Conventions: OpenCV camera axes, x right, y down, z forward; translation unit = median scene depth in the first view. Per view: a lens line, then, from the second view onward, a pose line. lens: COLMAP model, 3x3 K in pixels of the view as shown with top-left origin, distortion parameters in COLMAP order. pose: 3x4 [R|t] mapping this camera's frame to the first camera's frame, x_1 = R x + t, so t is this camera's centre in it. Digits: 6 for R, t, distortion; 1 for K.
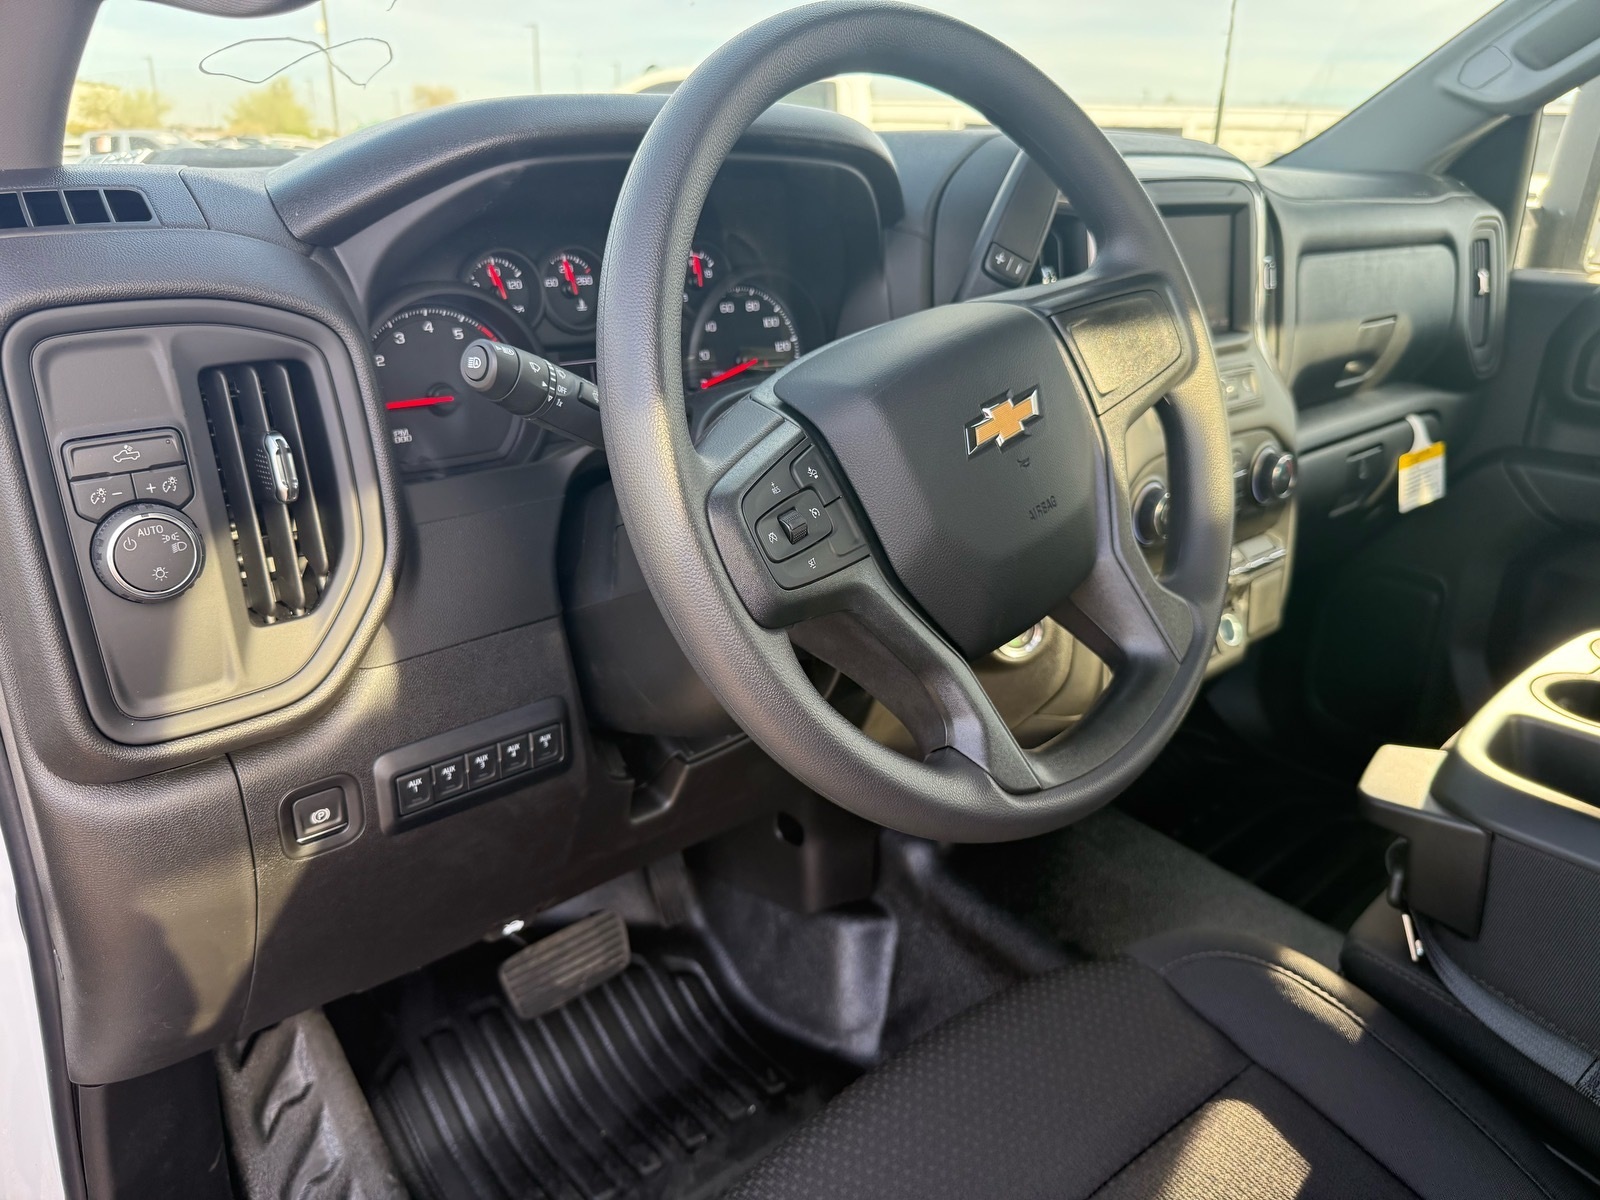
lens RADIAL K [[1168.5, 0, 823.2], [0, 1168.5, 628.4], [0, 0, 1]] dist [0.040336, -0.033225]
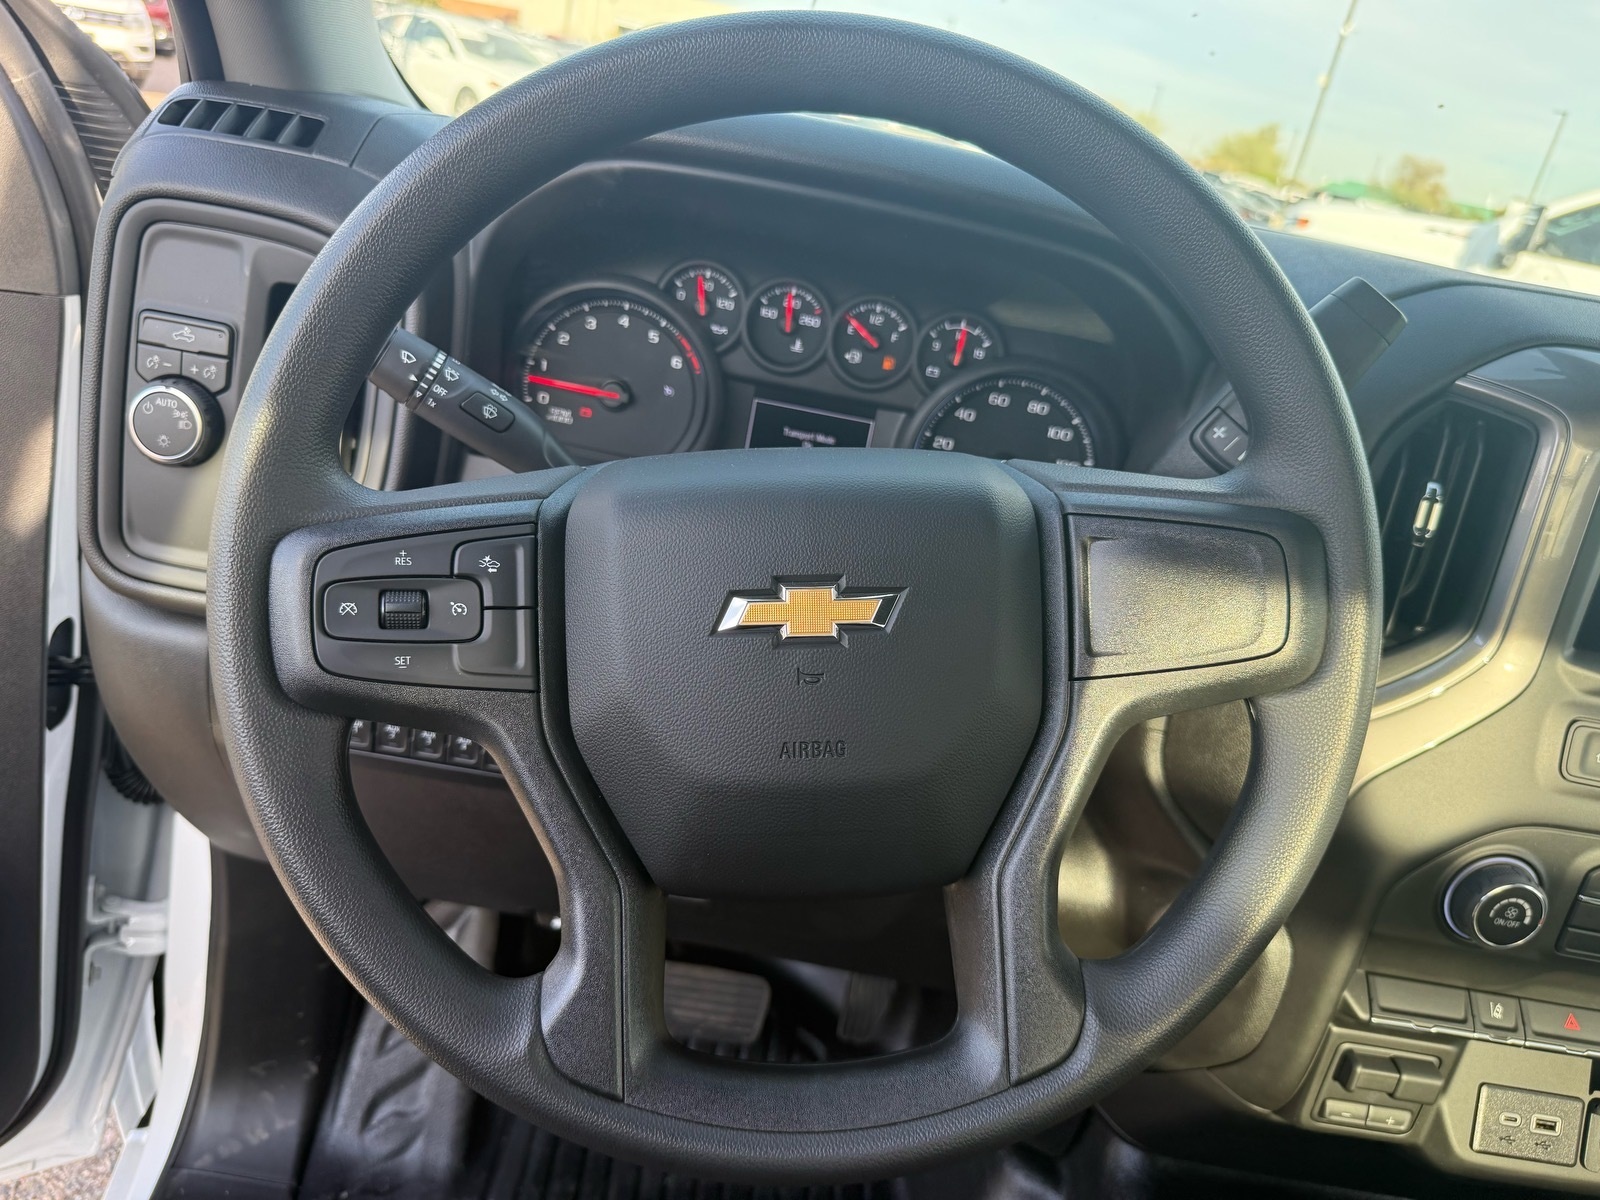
lens RADIAL K [[1168.5, 0, 807.7], [0, 1168.5, 602.7], [0, 0, 1]] dist [0.040336, -0.033225]
pose [[0.714057, 0.379190, -0.588504, 0.428440], [-0.416411, 0.905792, 0.078378, -0.180130], [0.562782, 0.189093, 0.804686, 0.337045]]
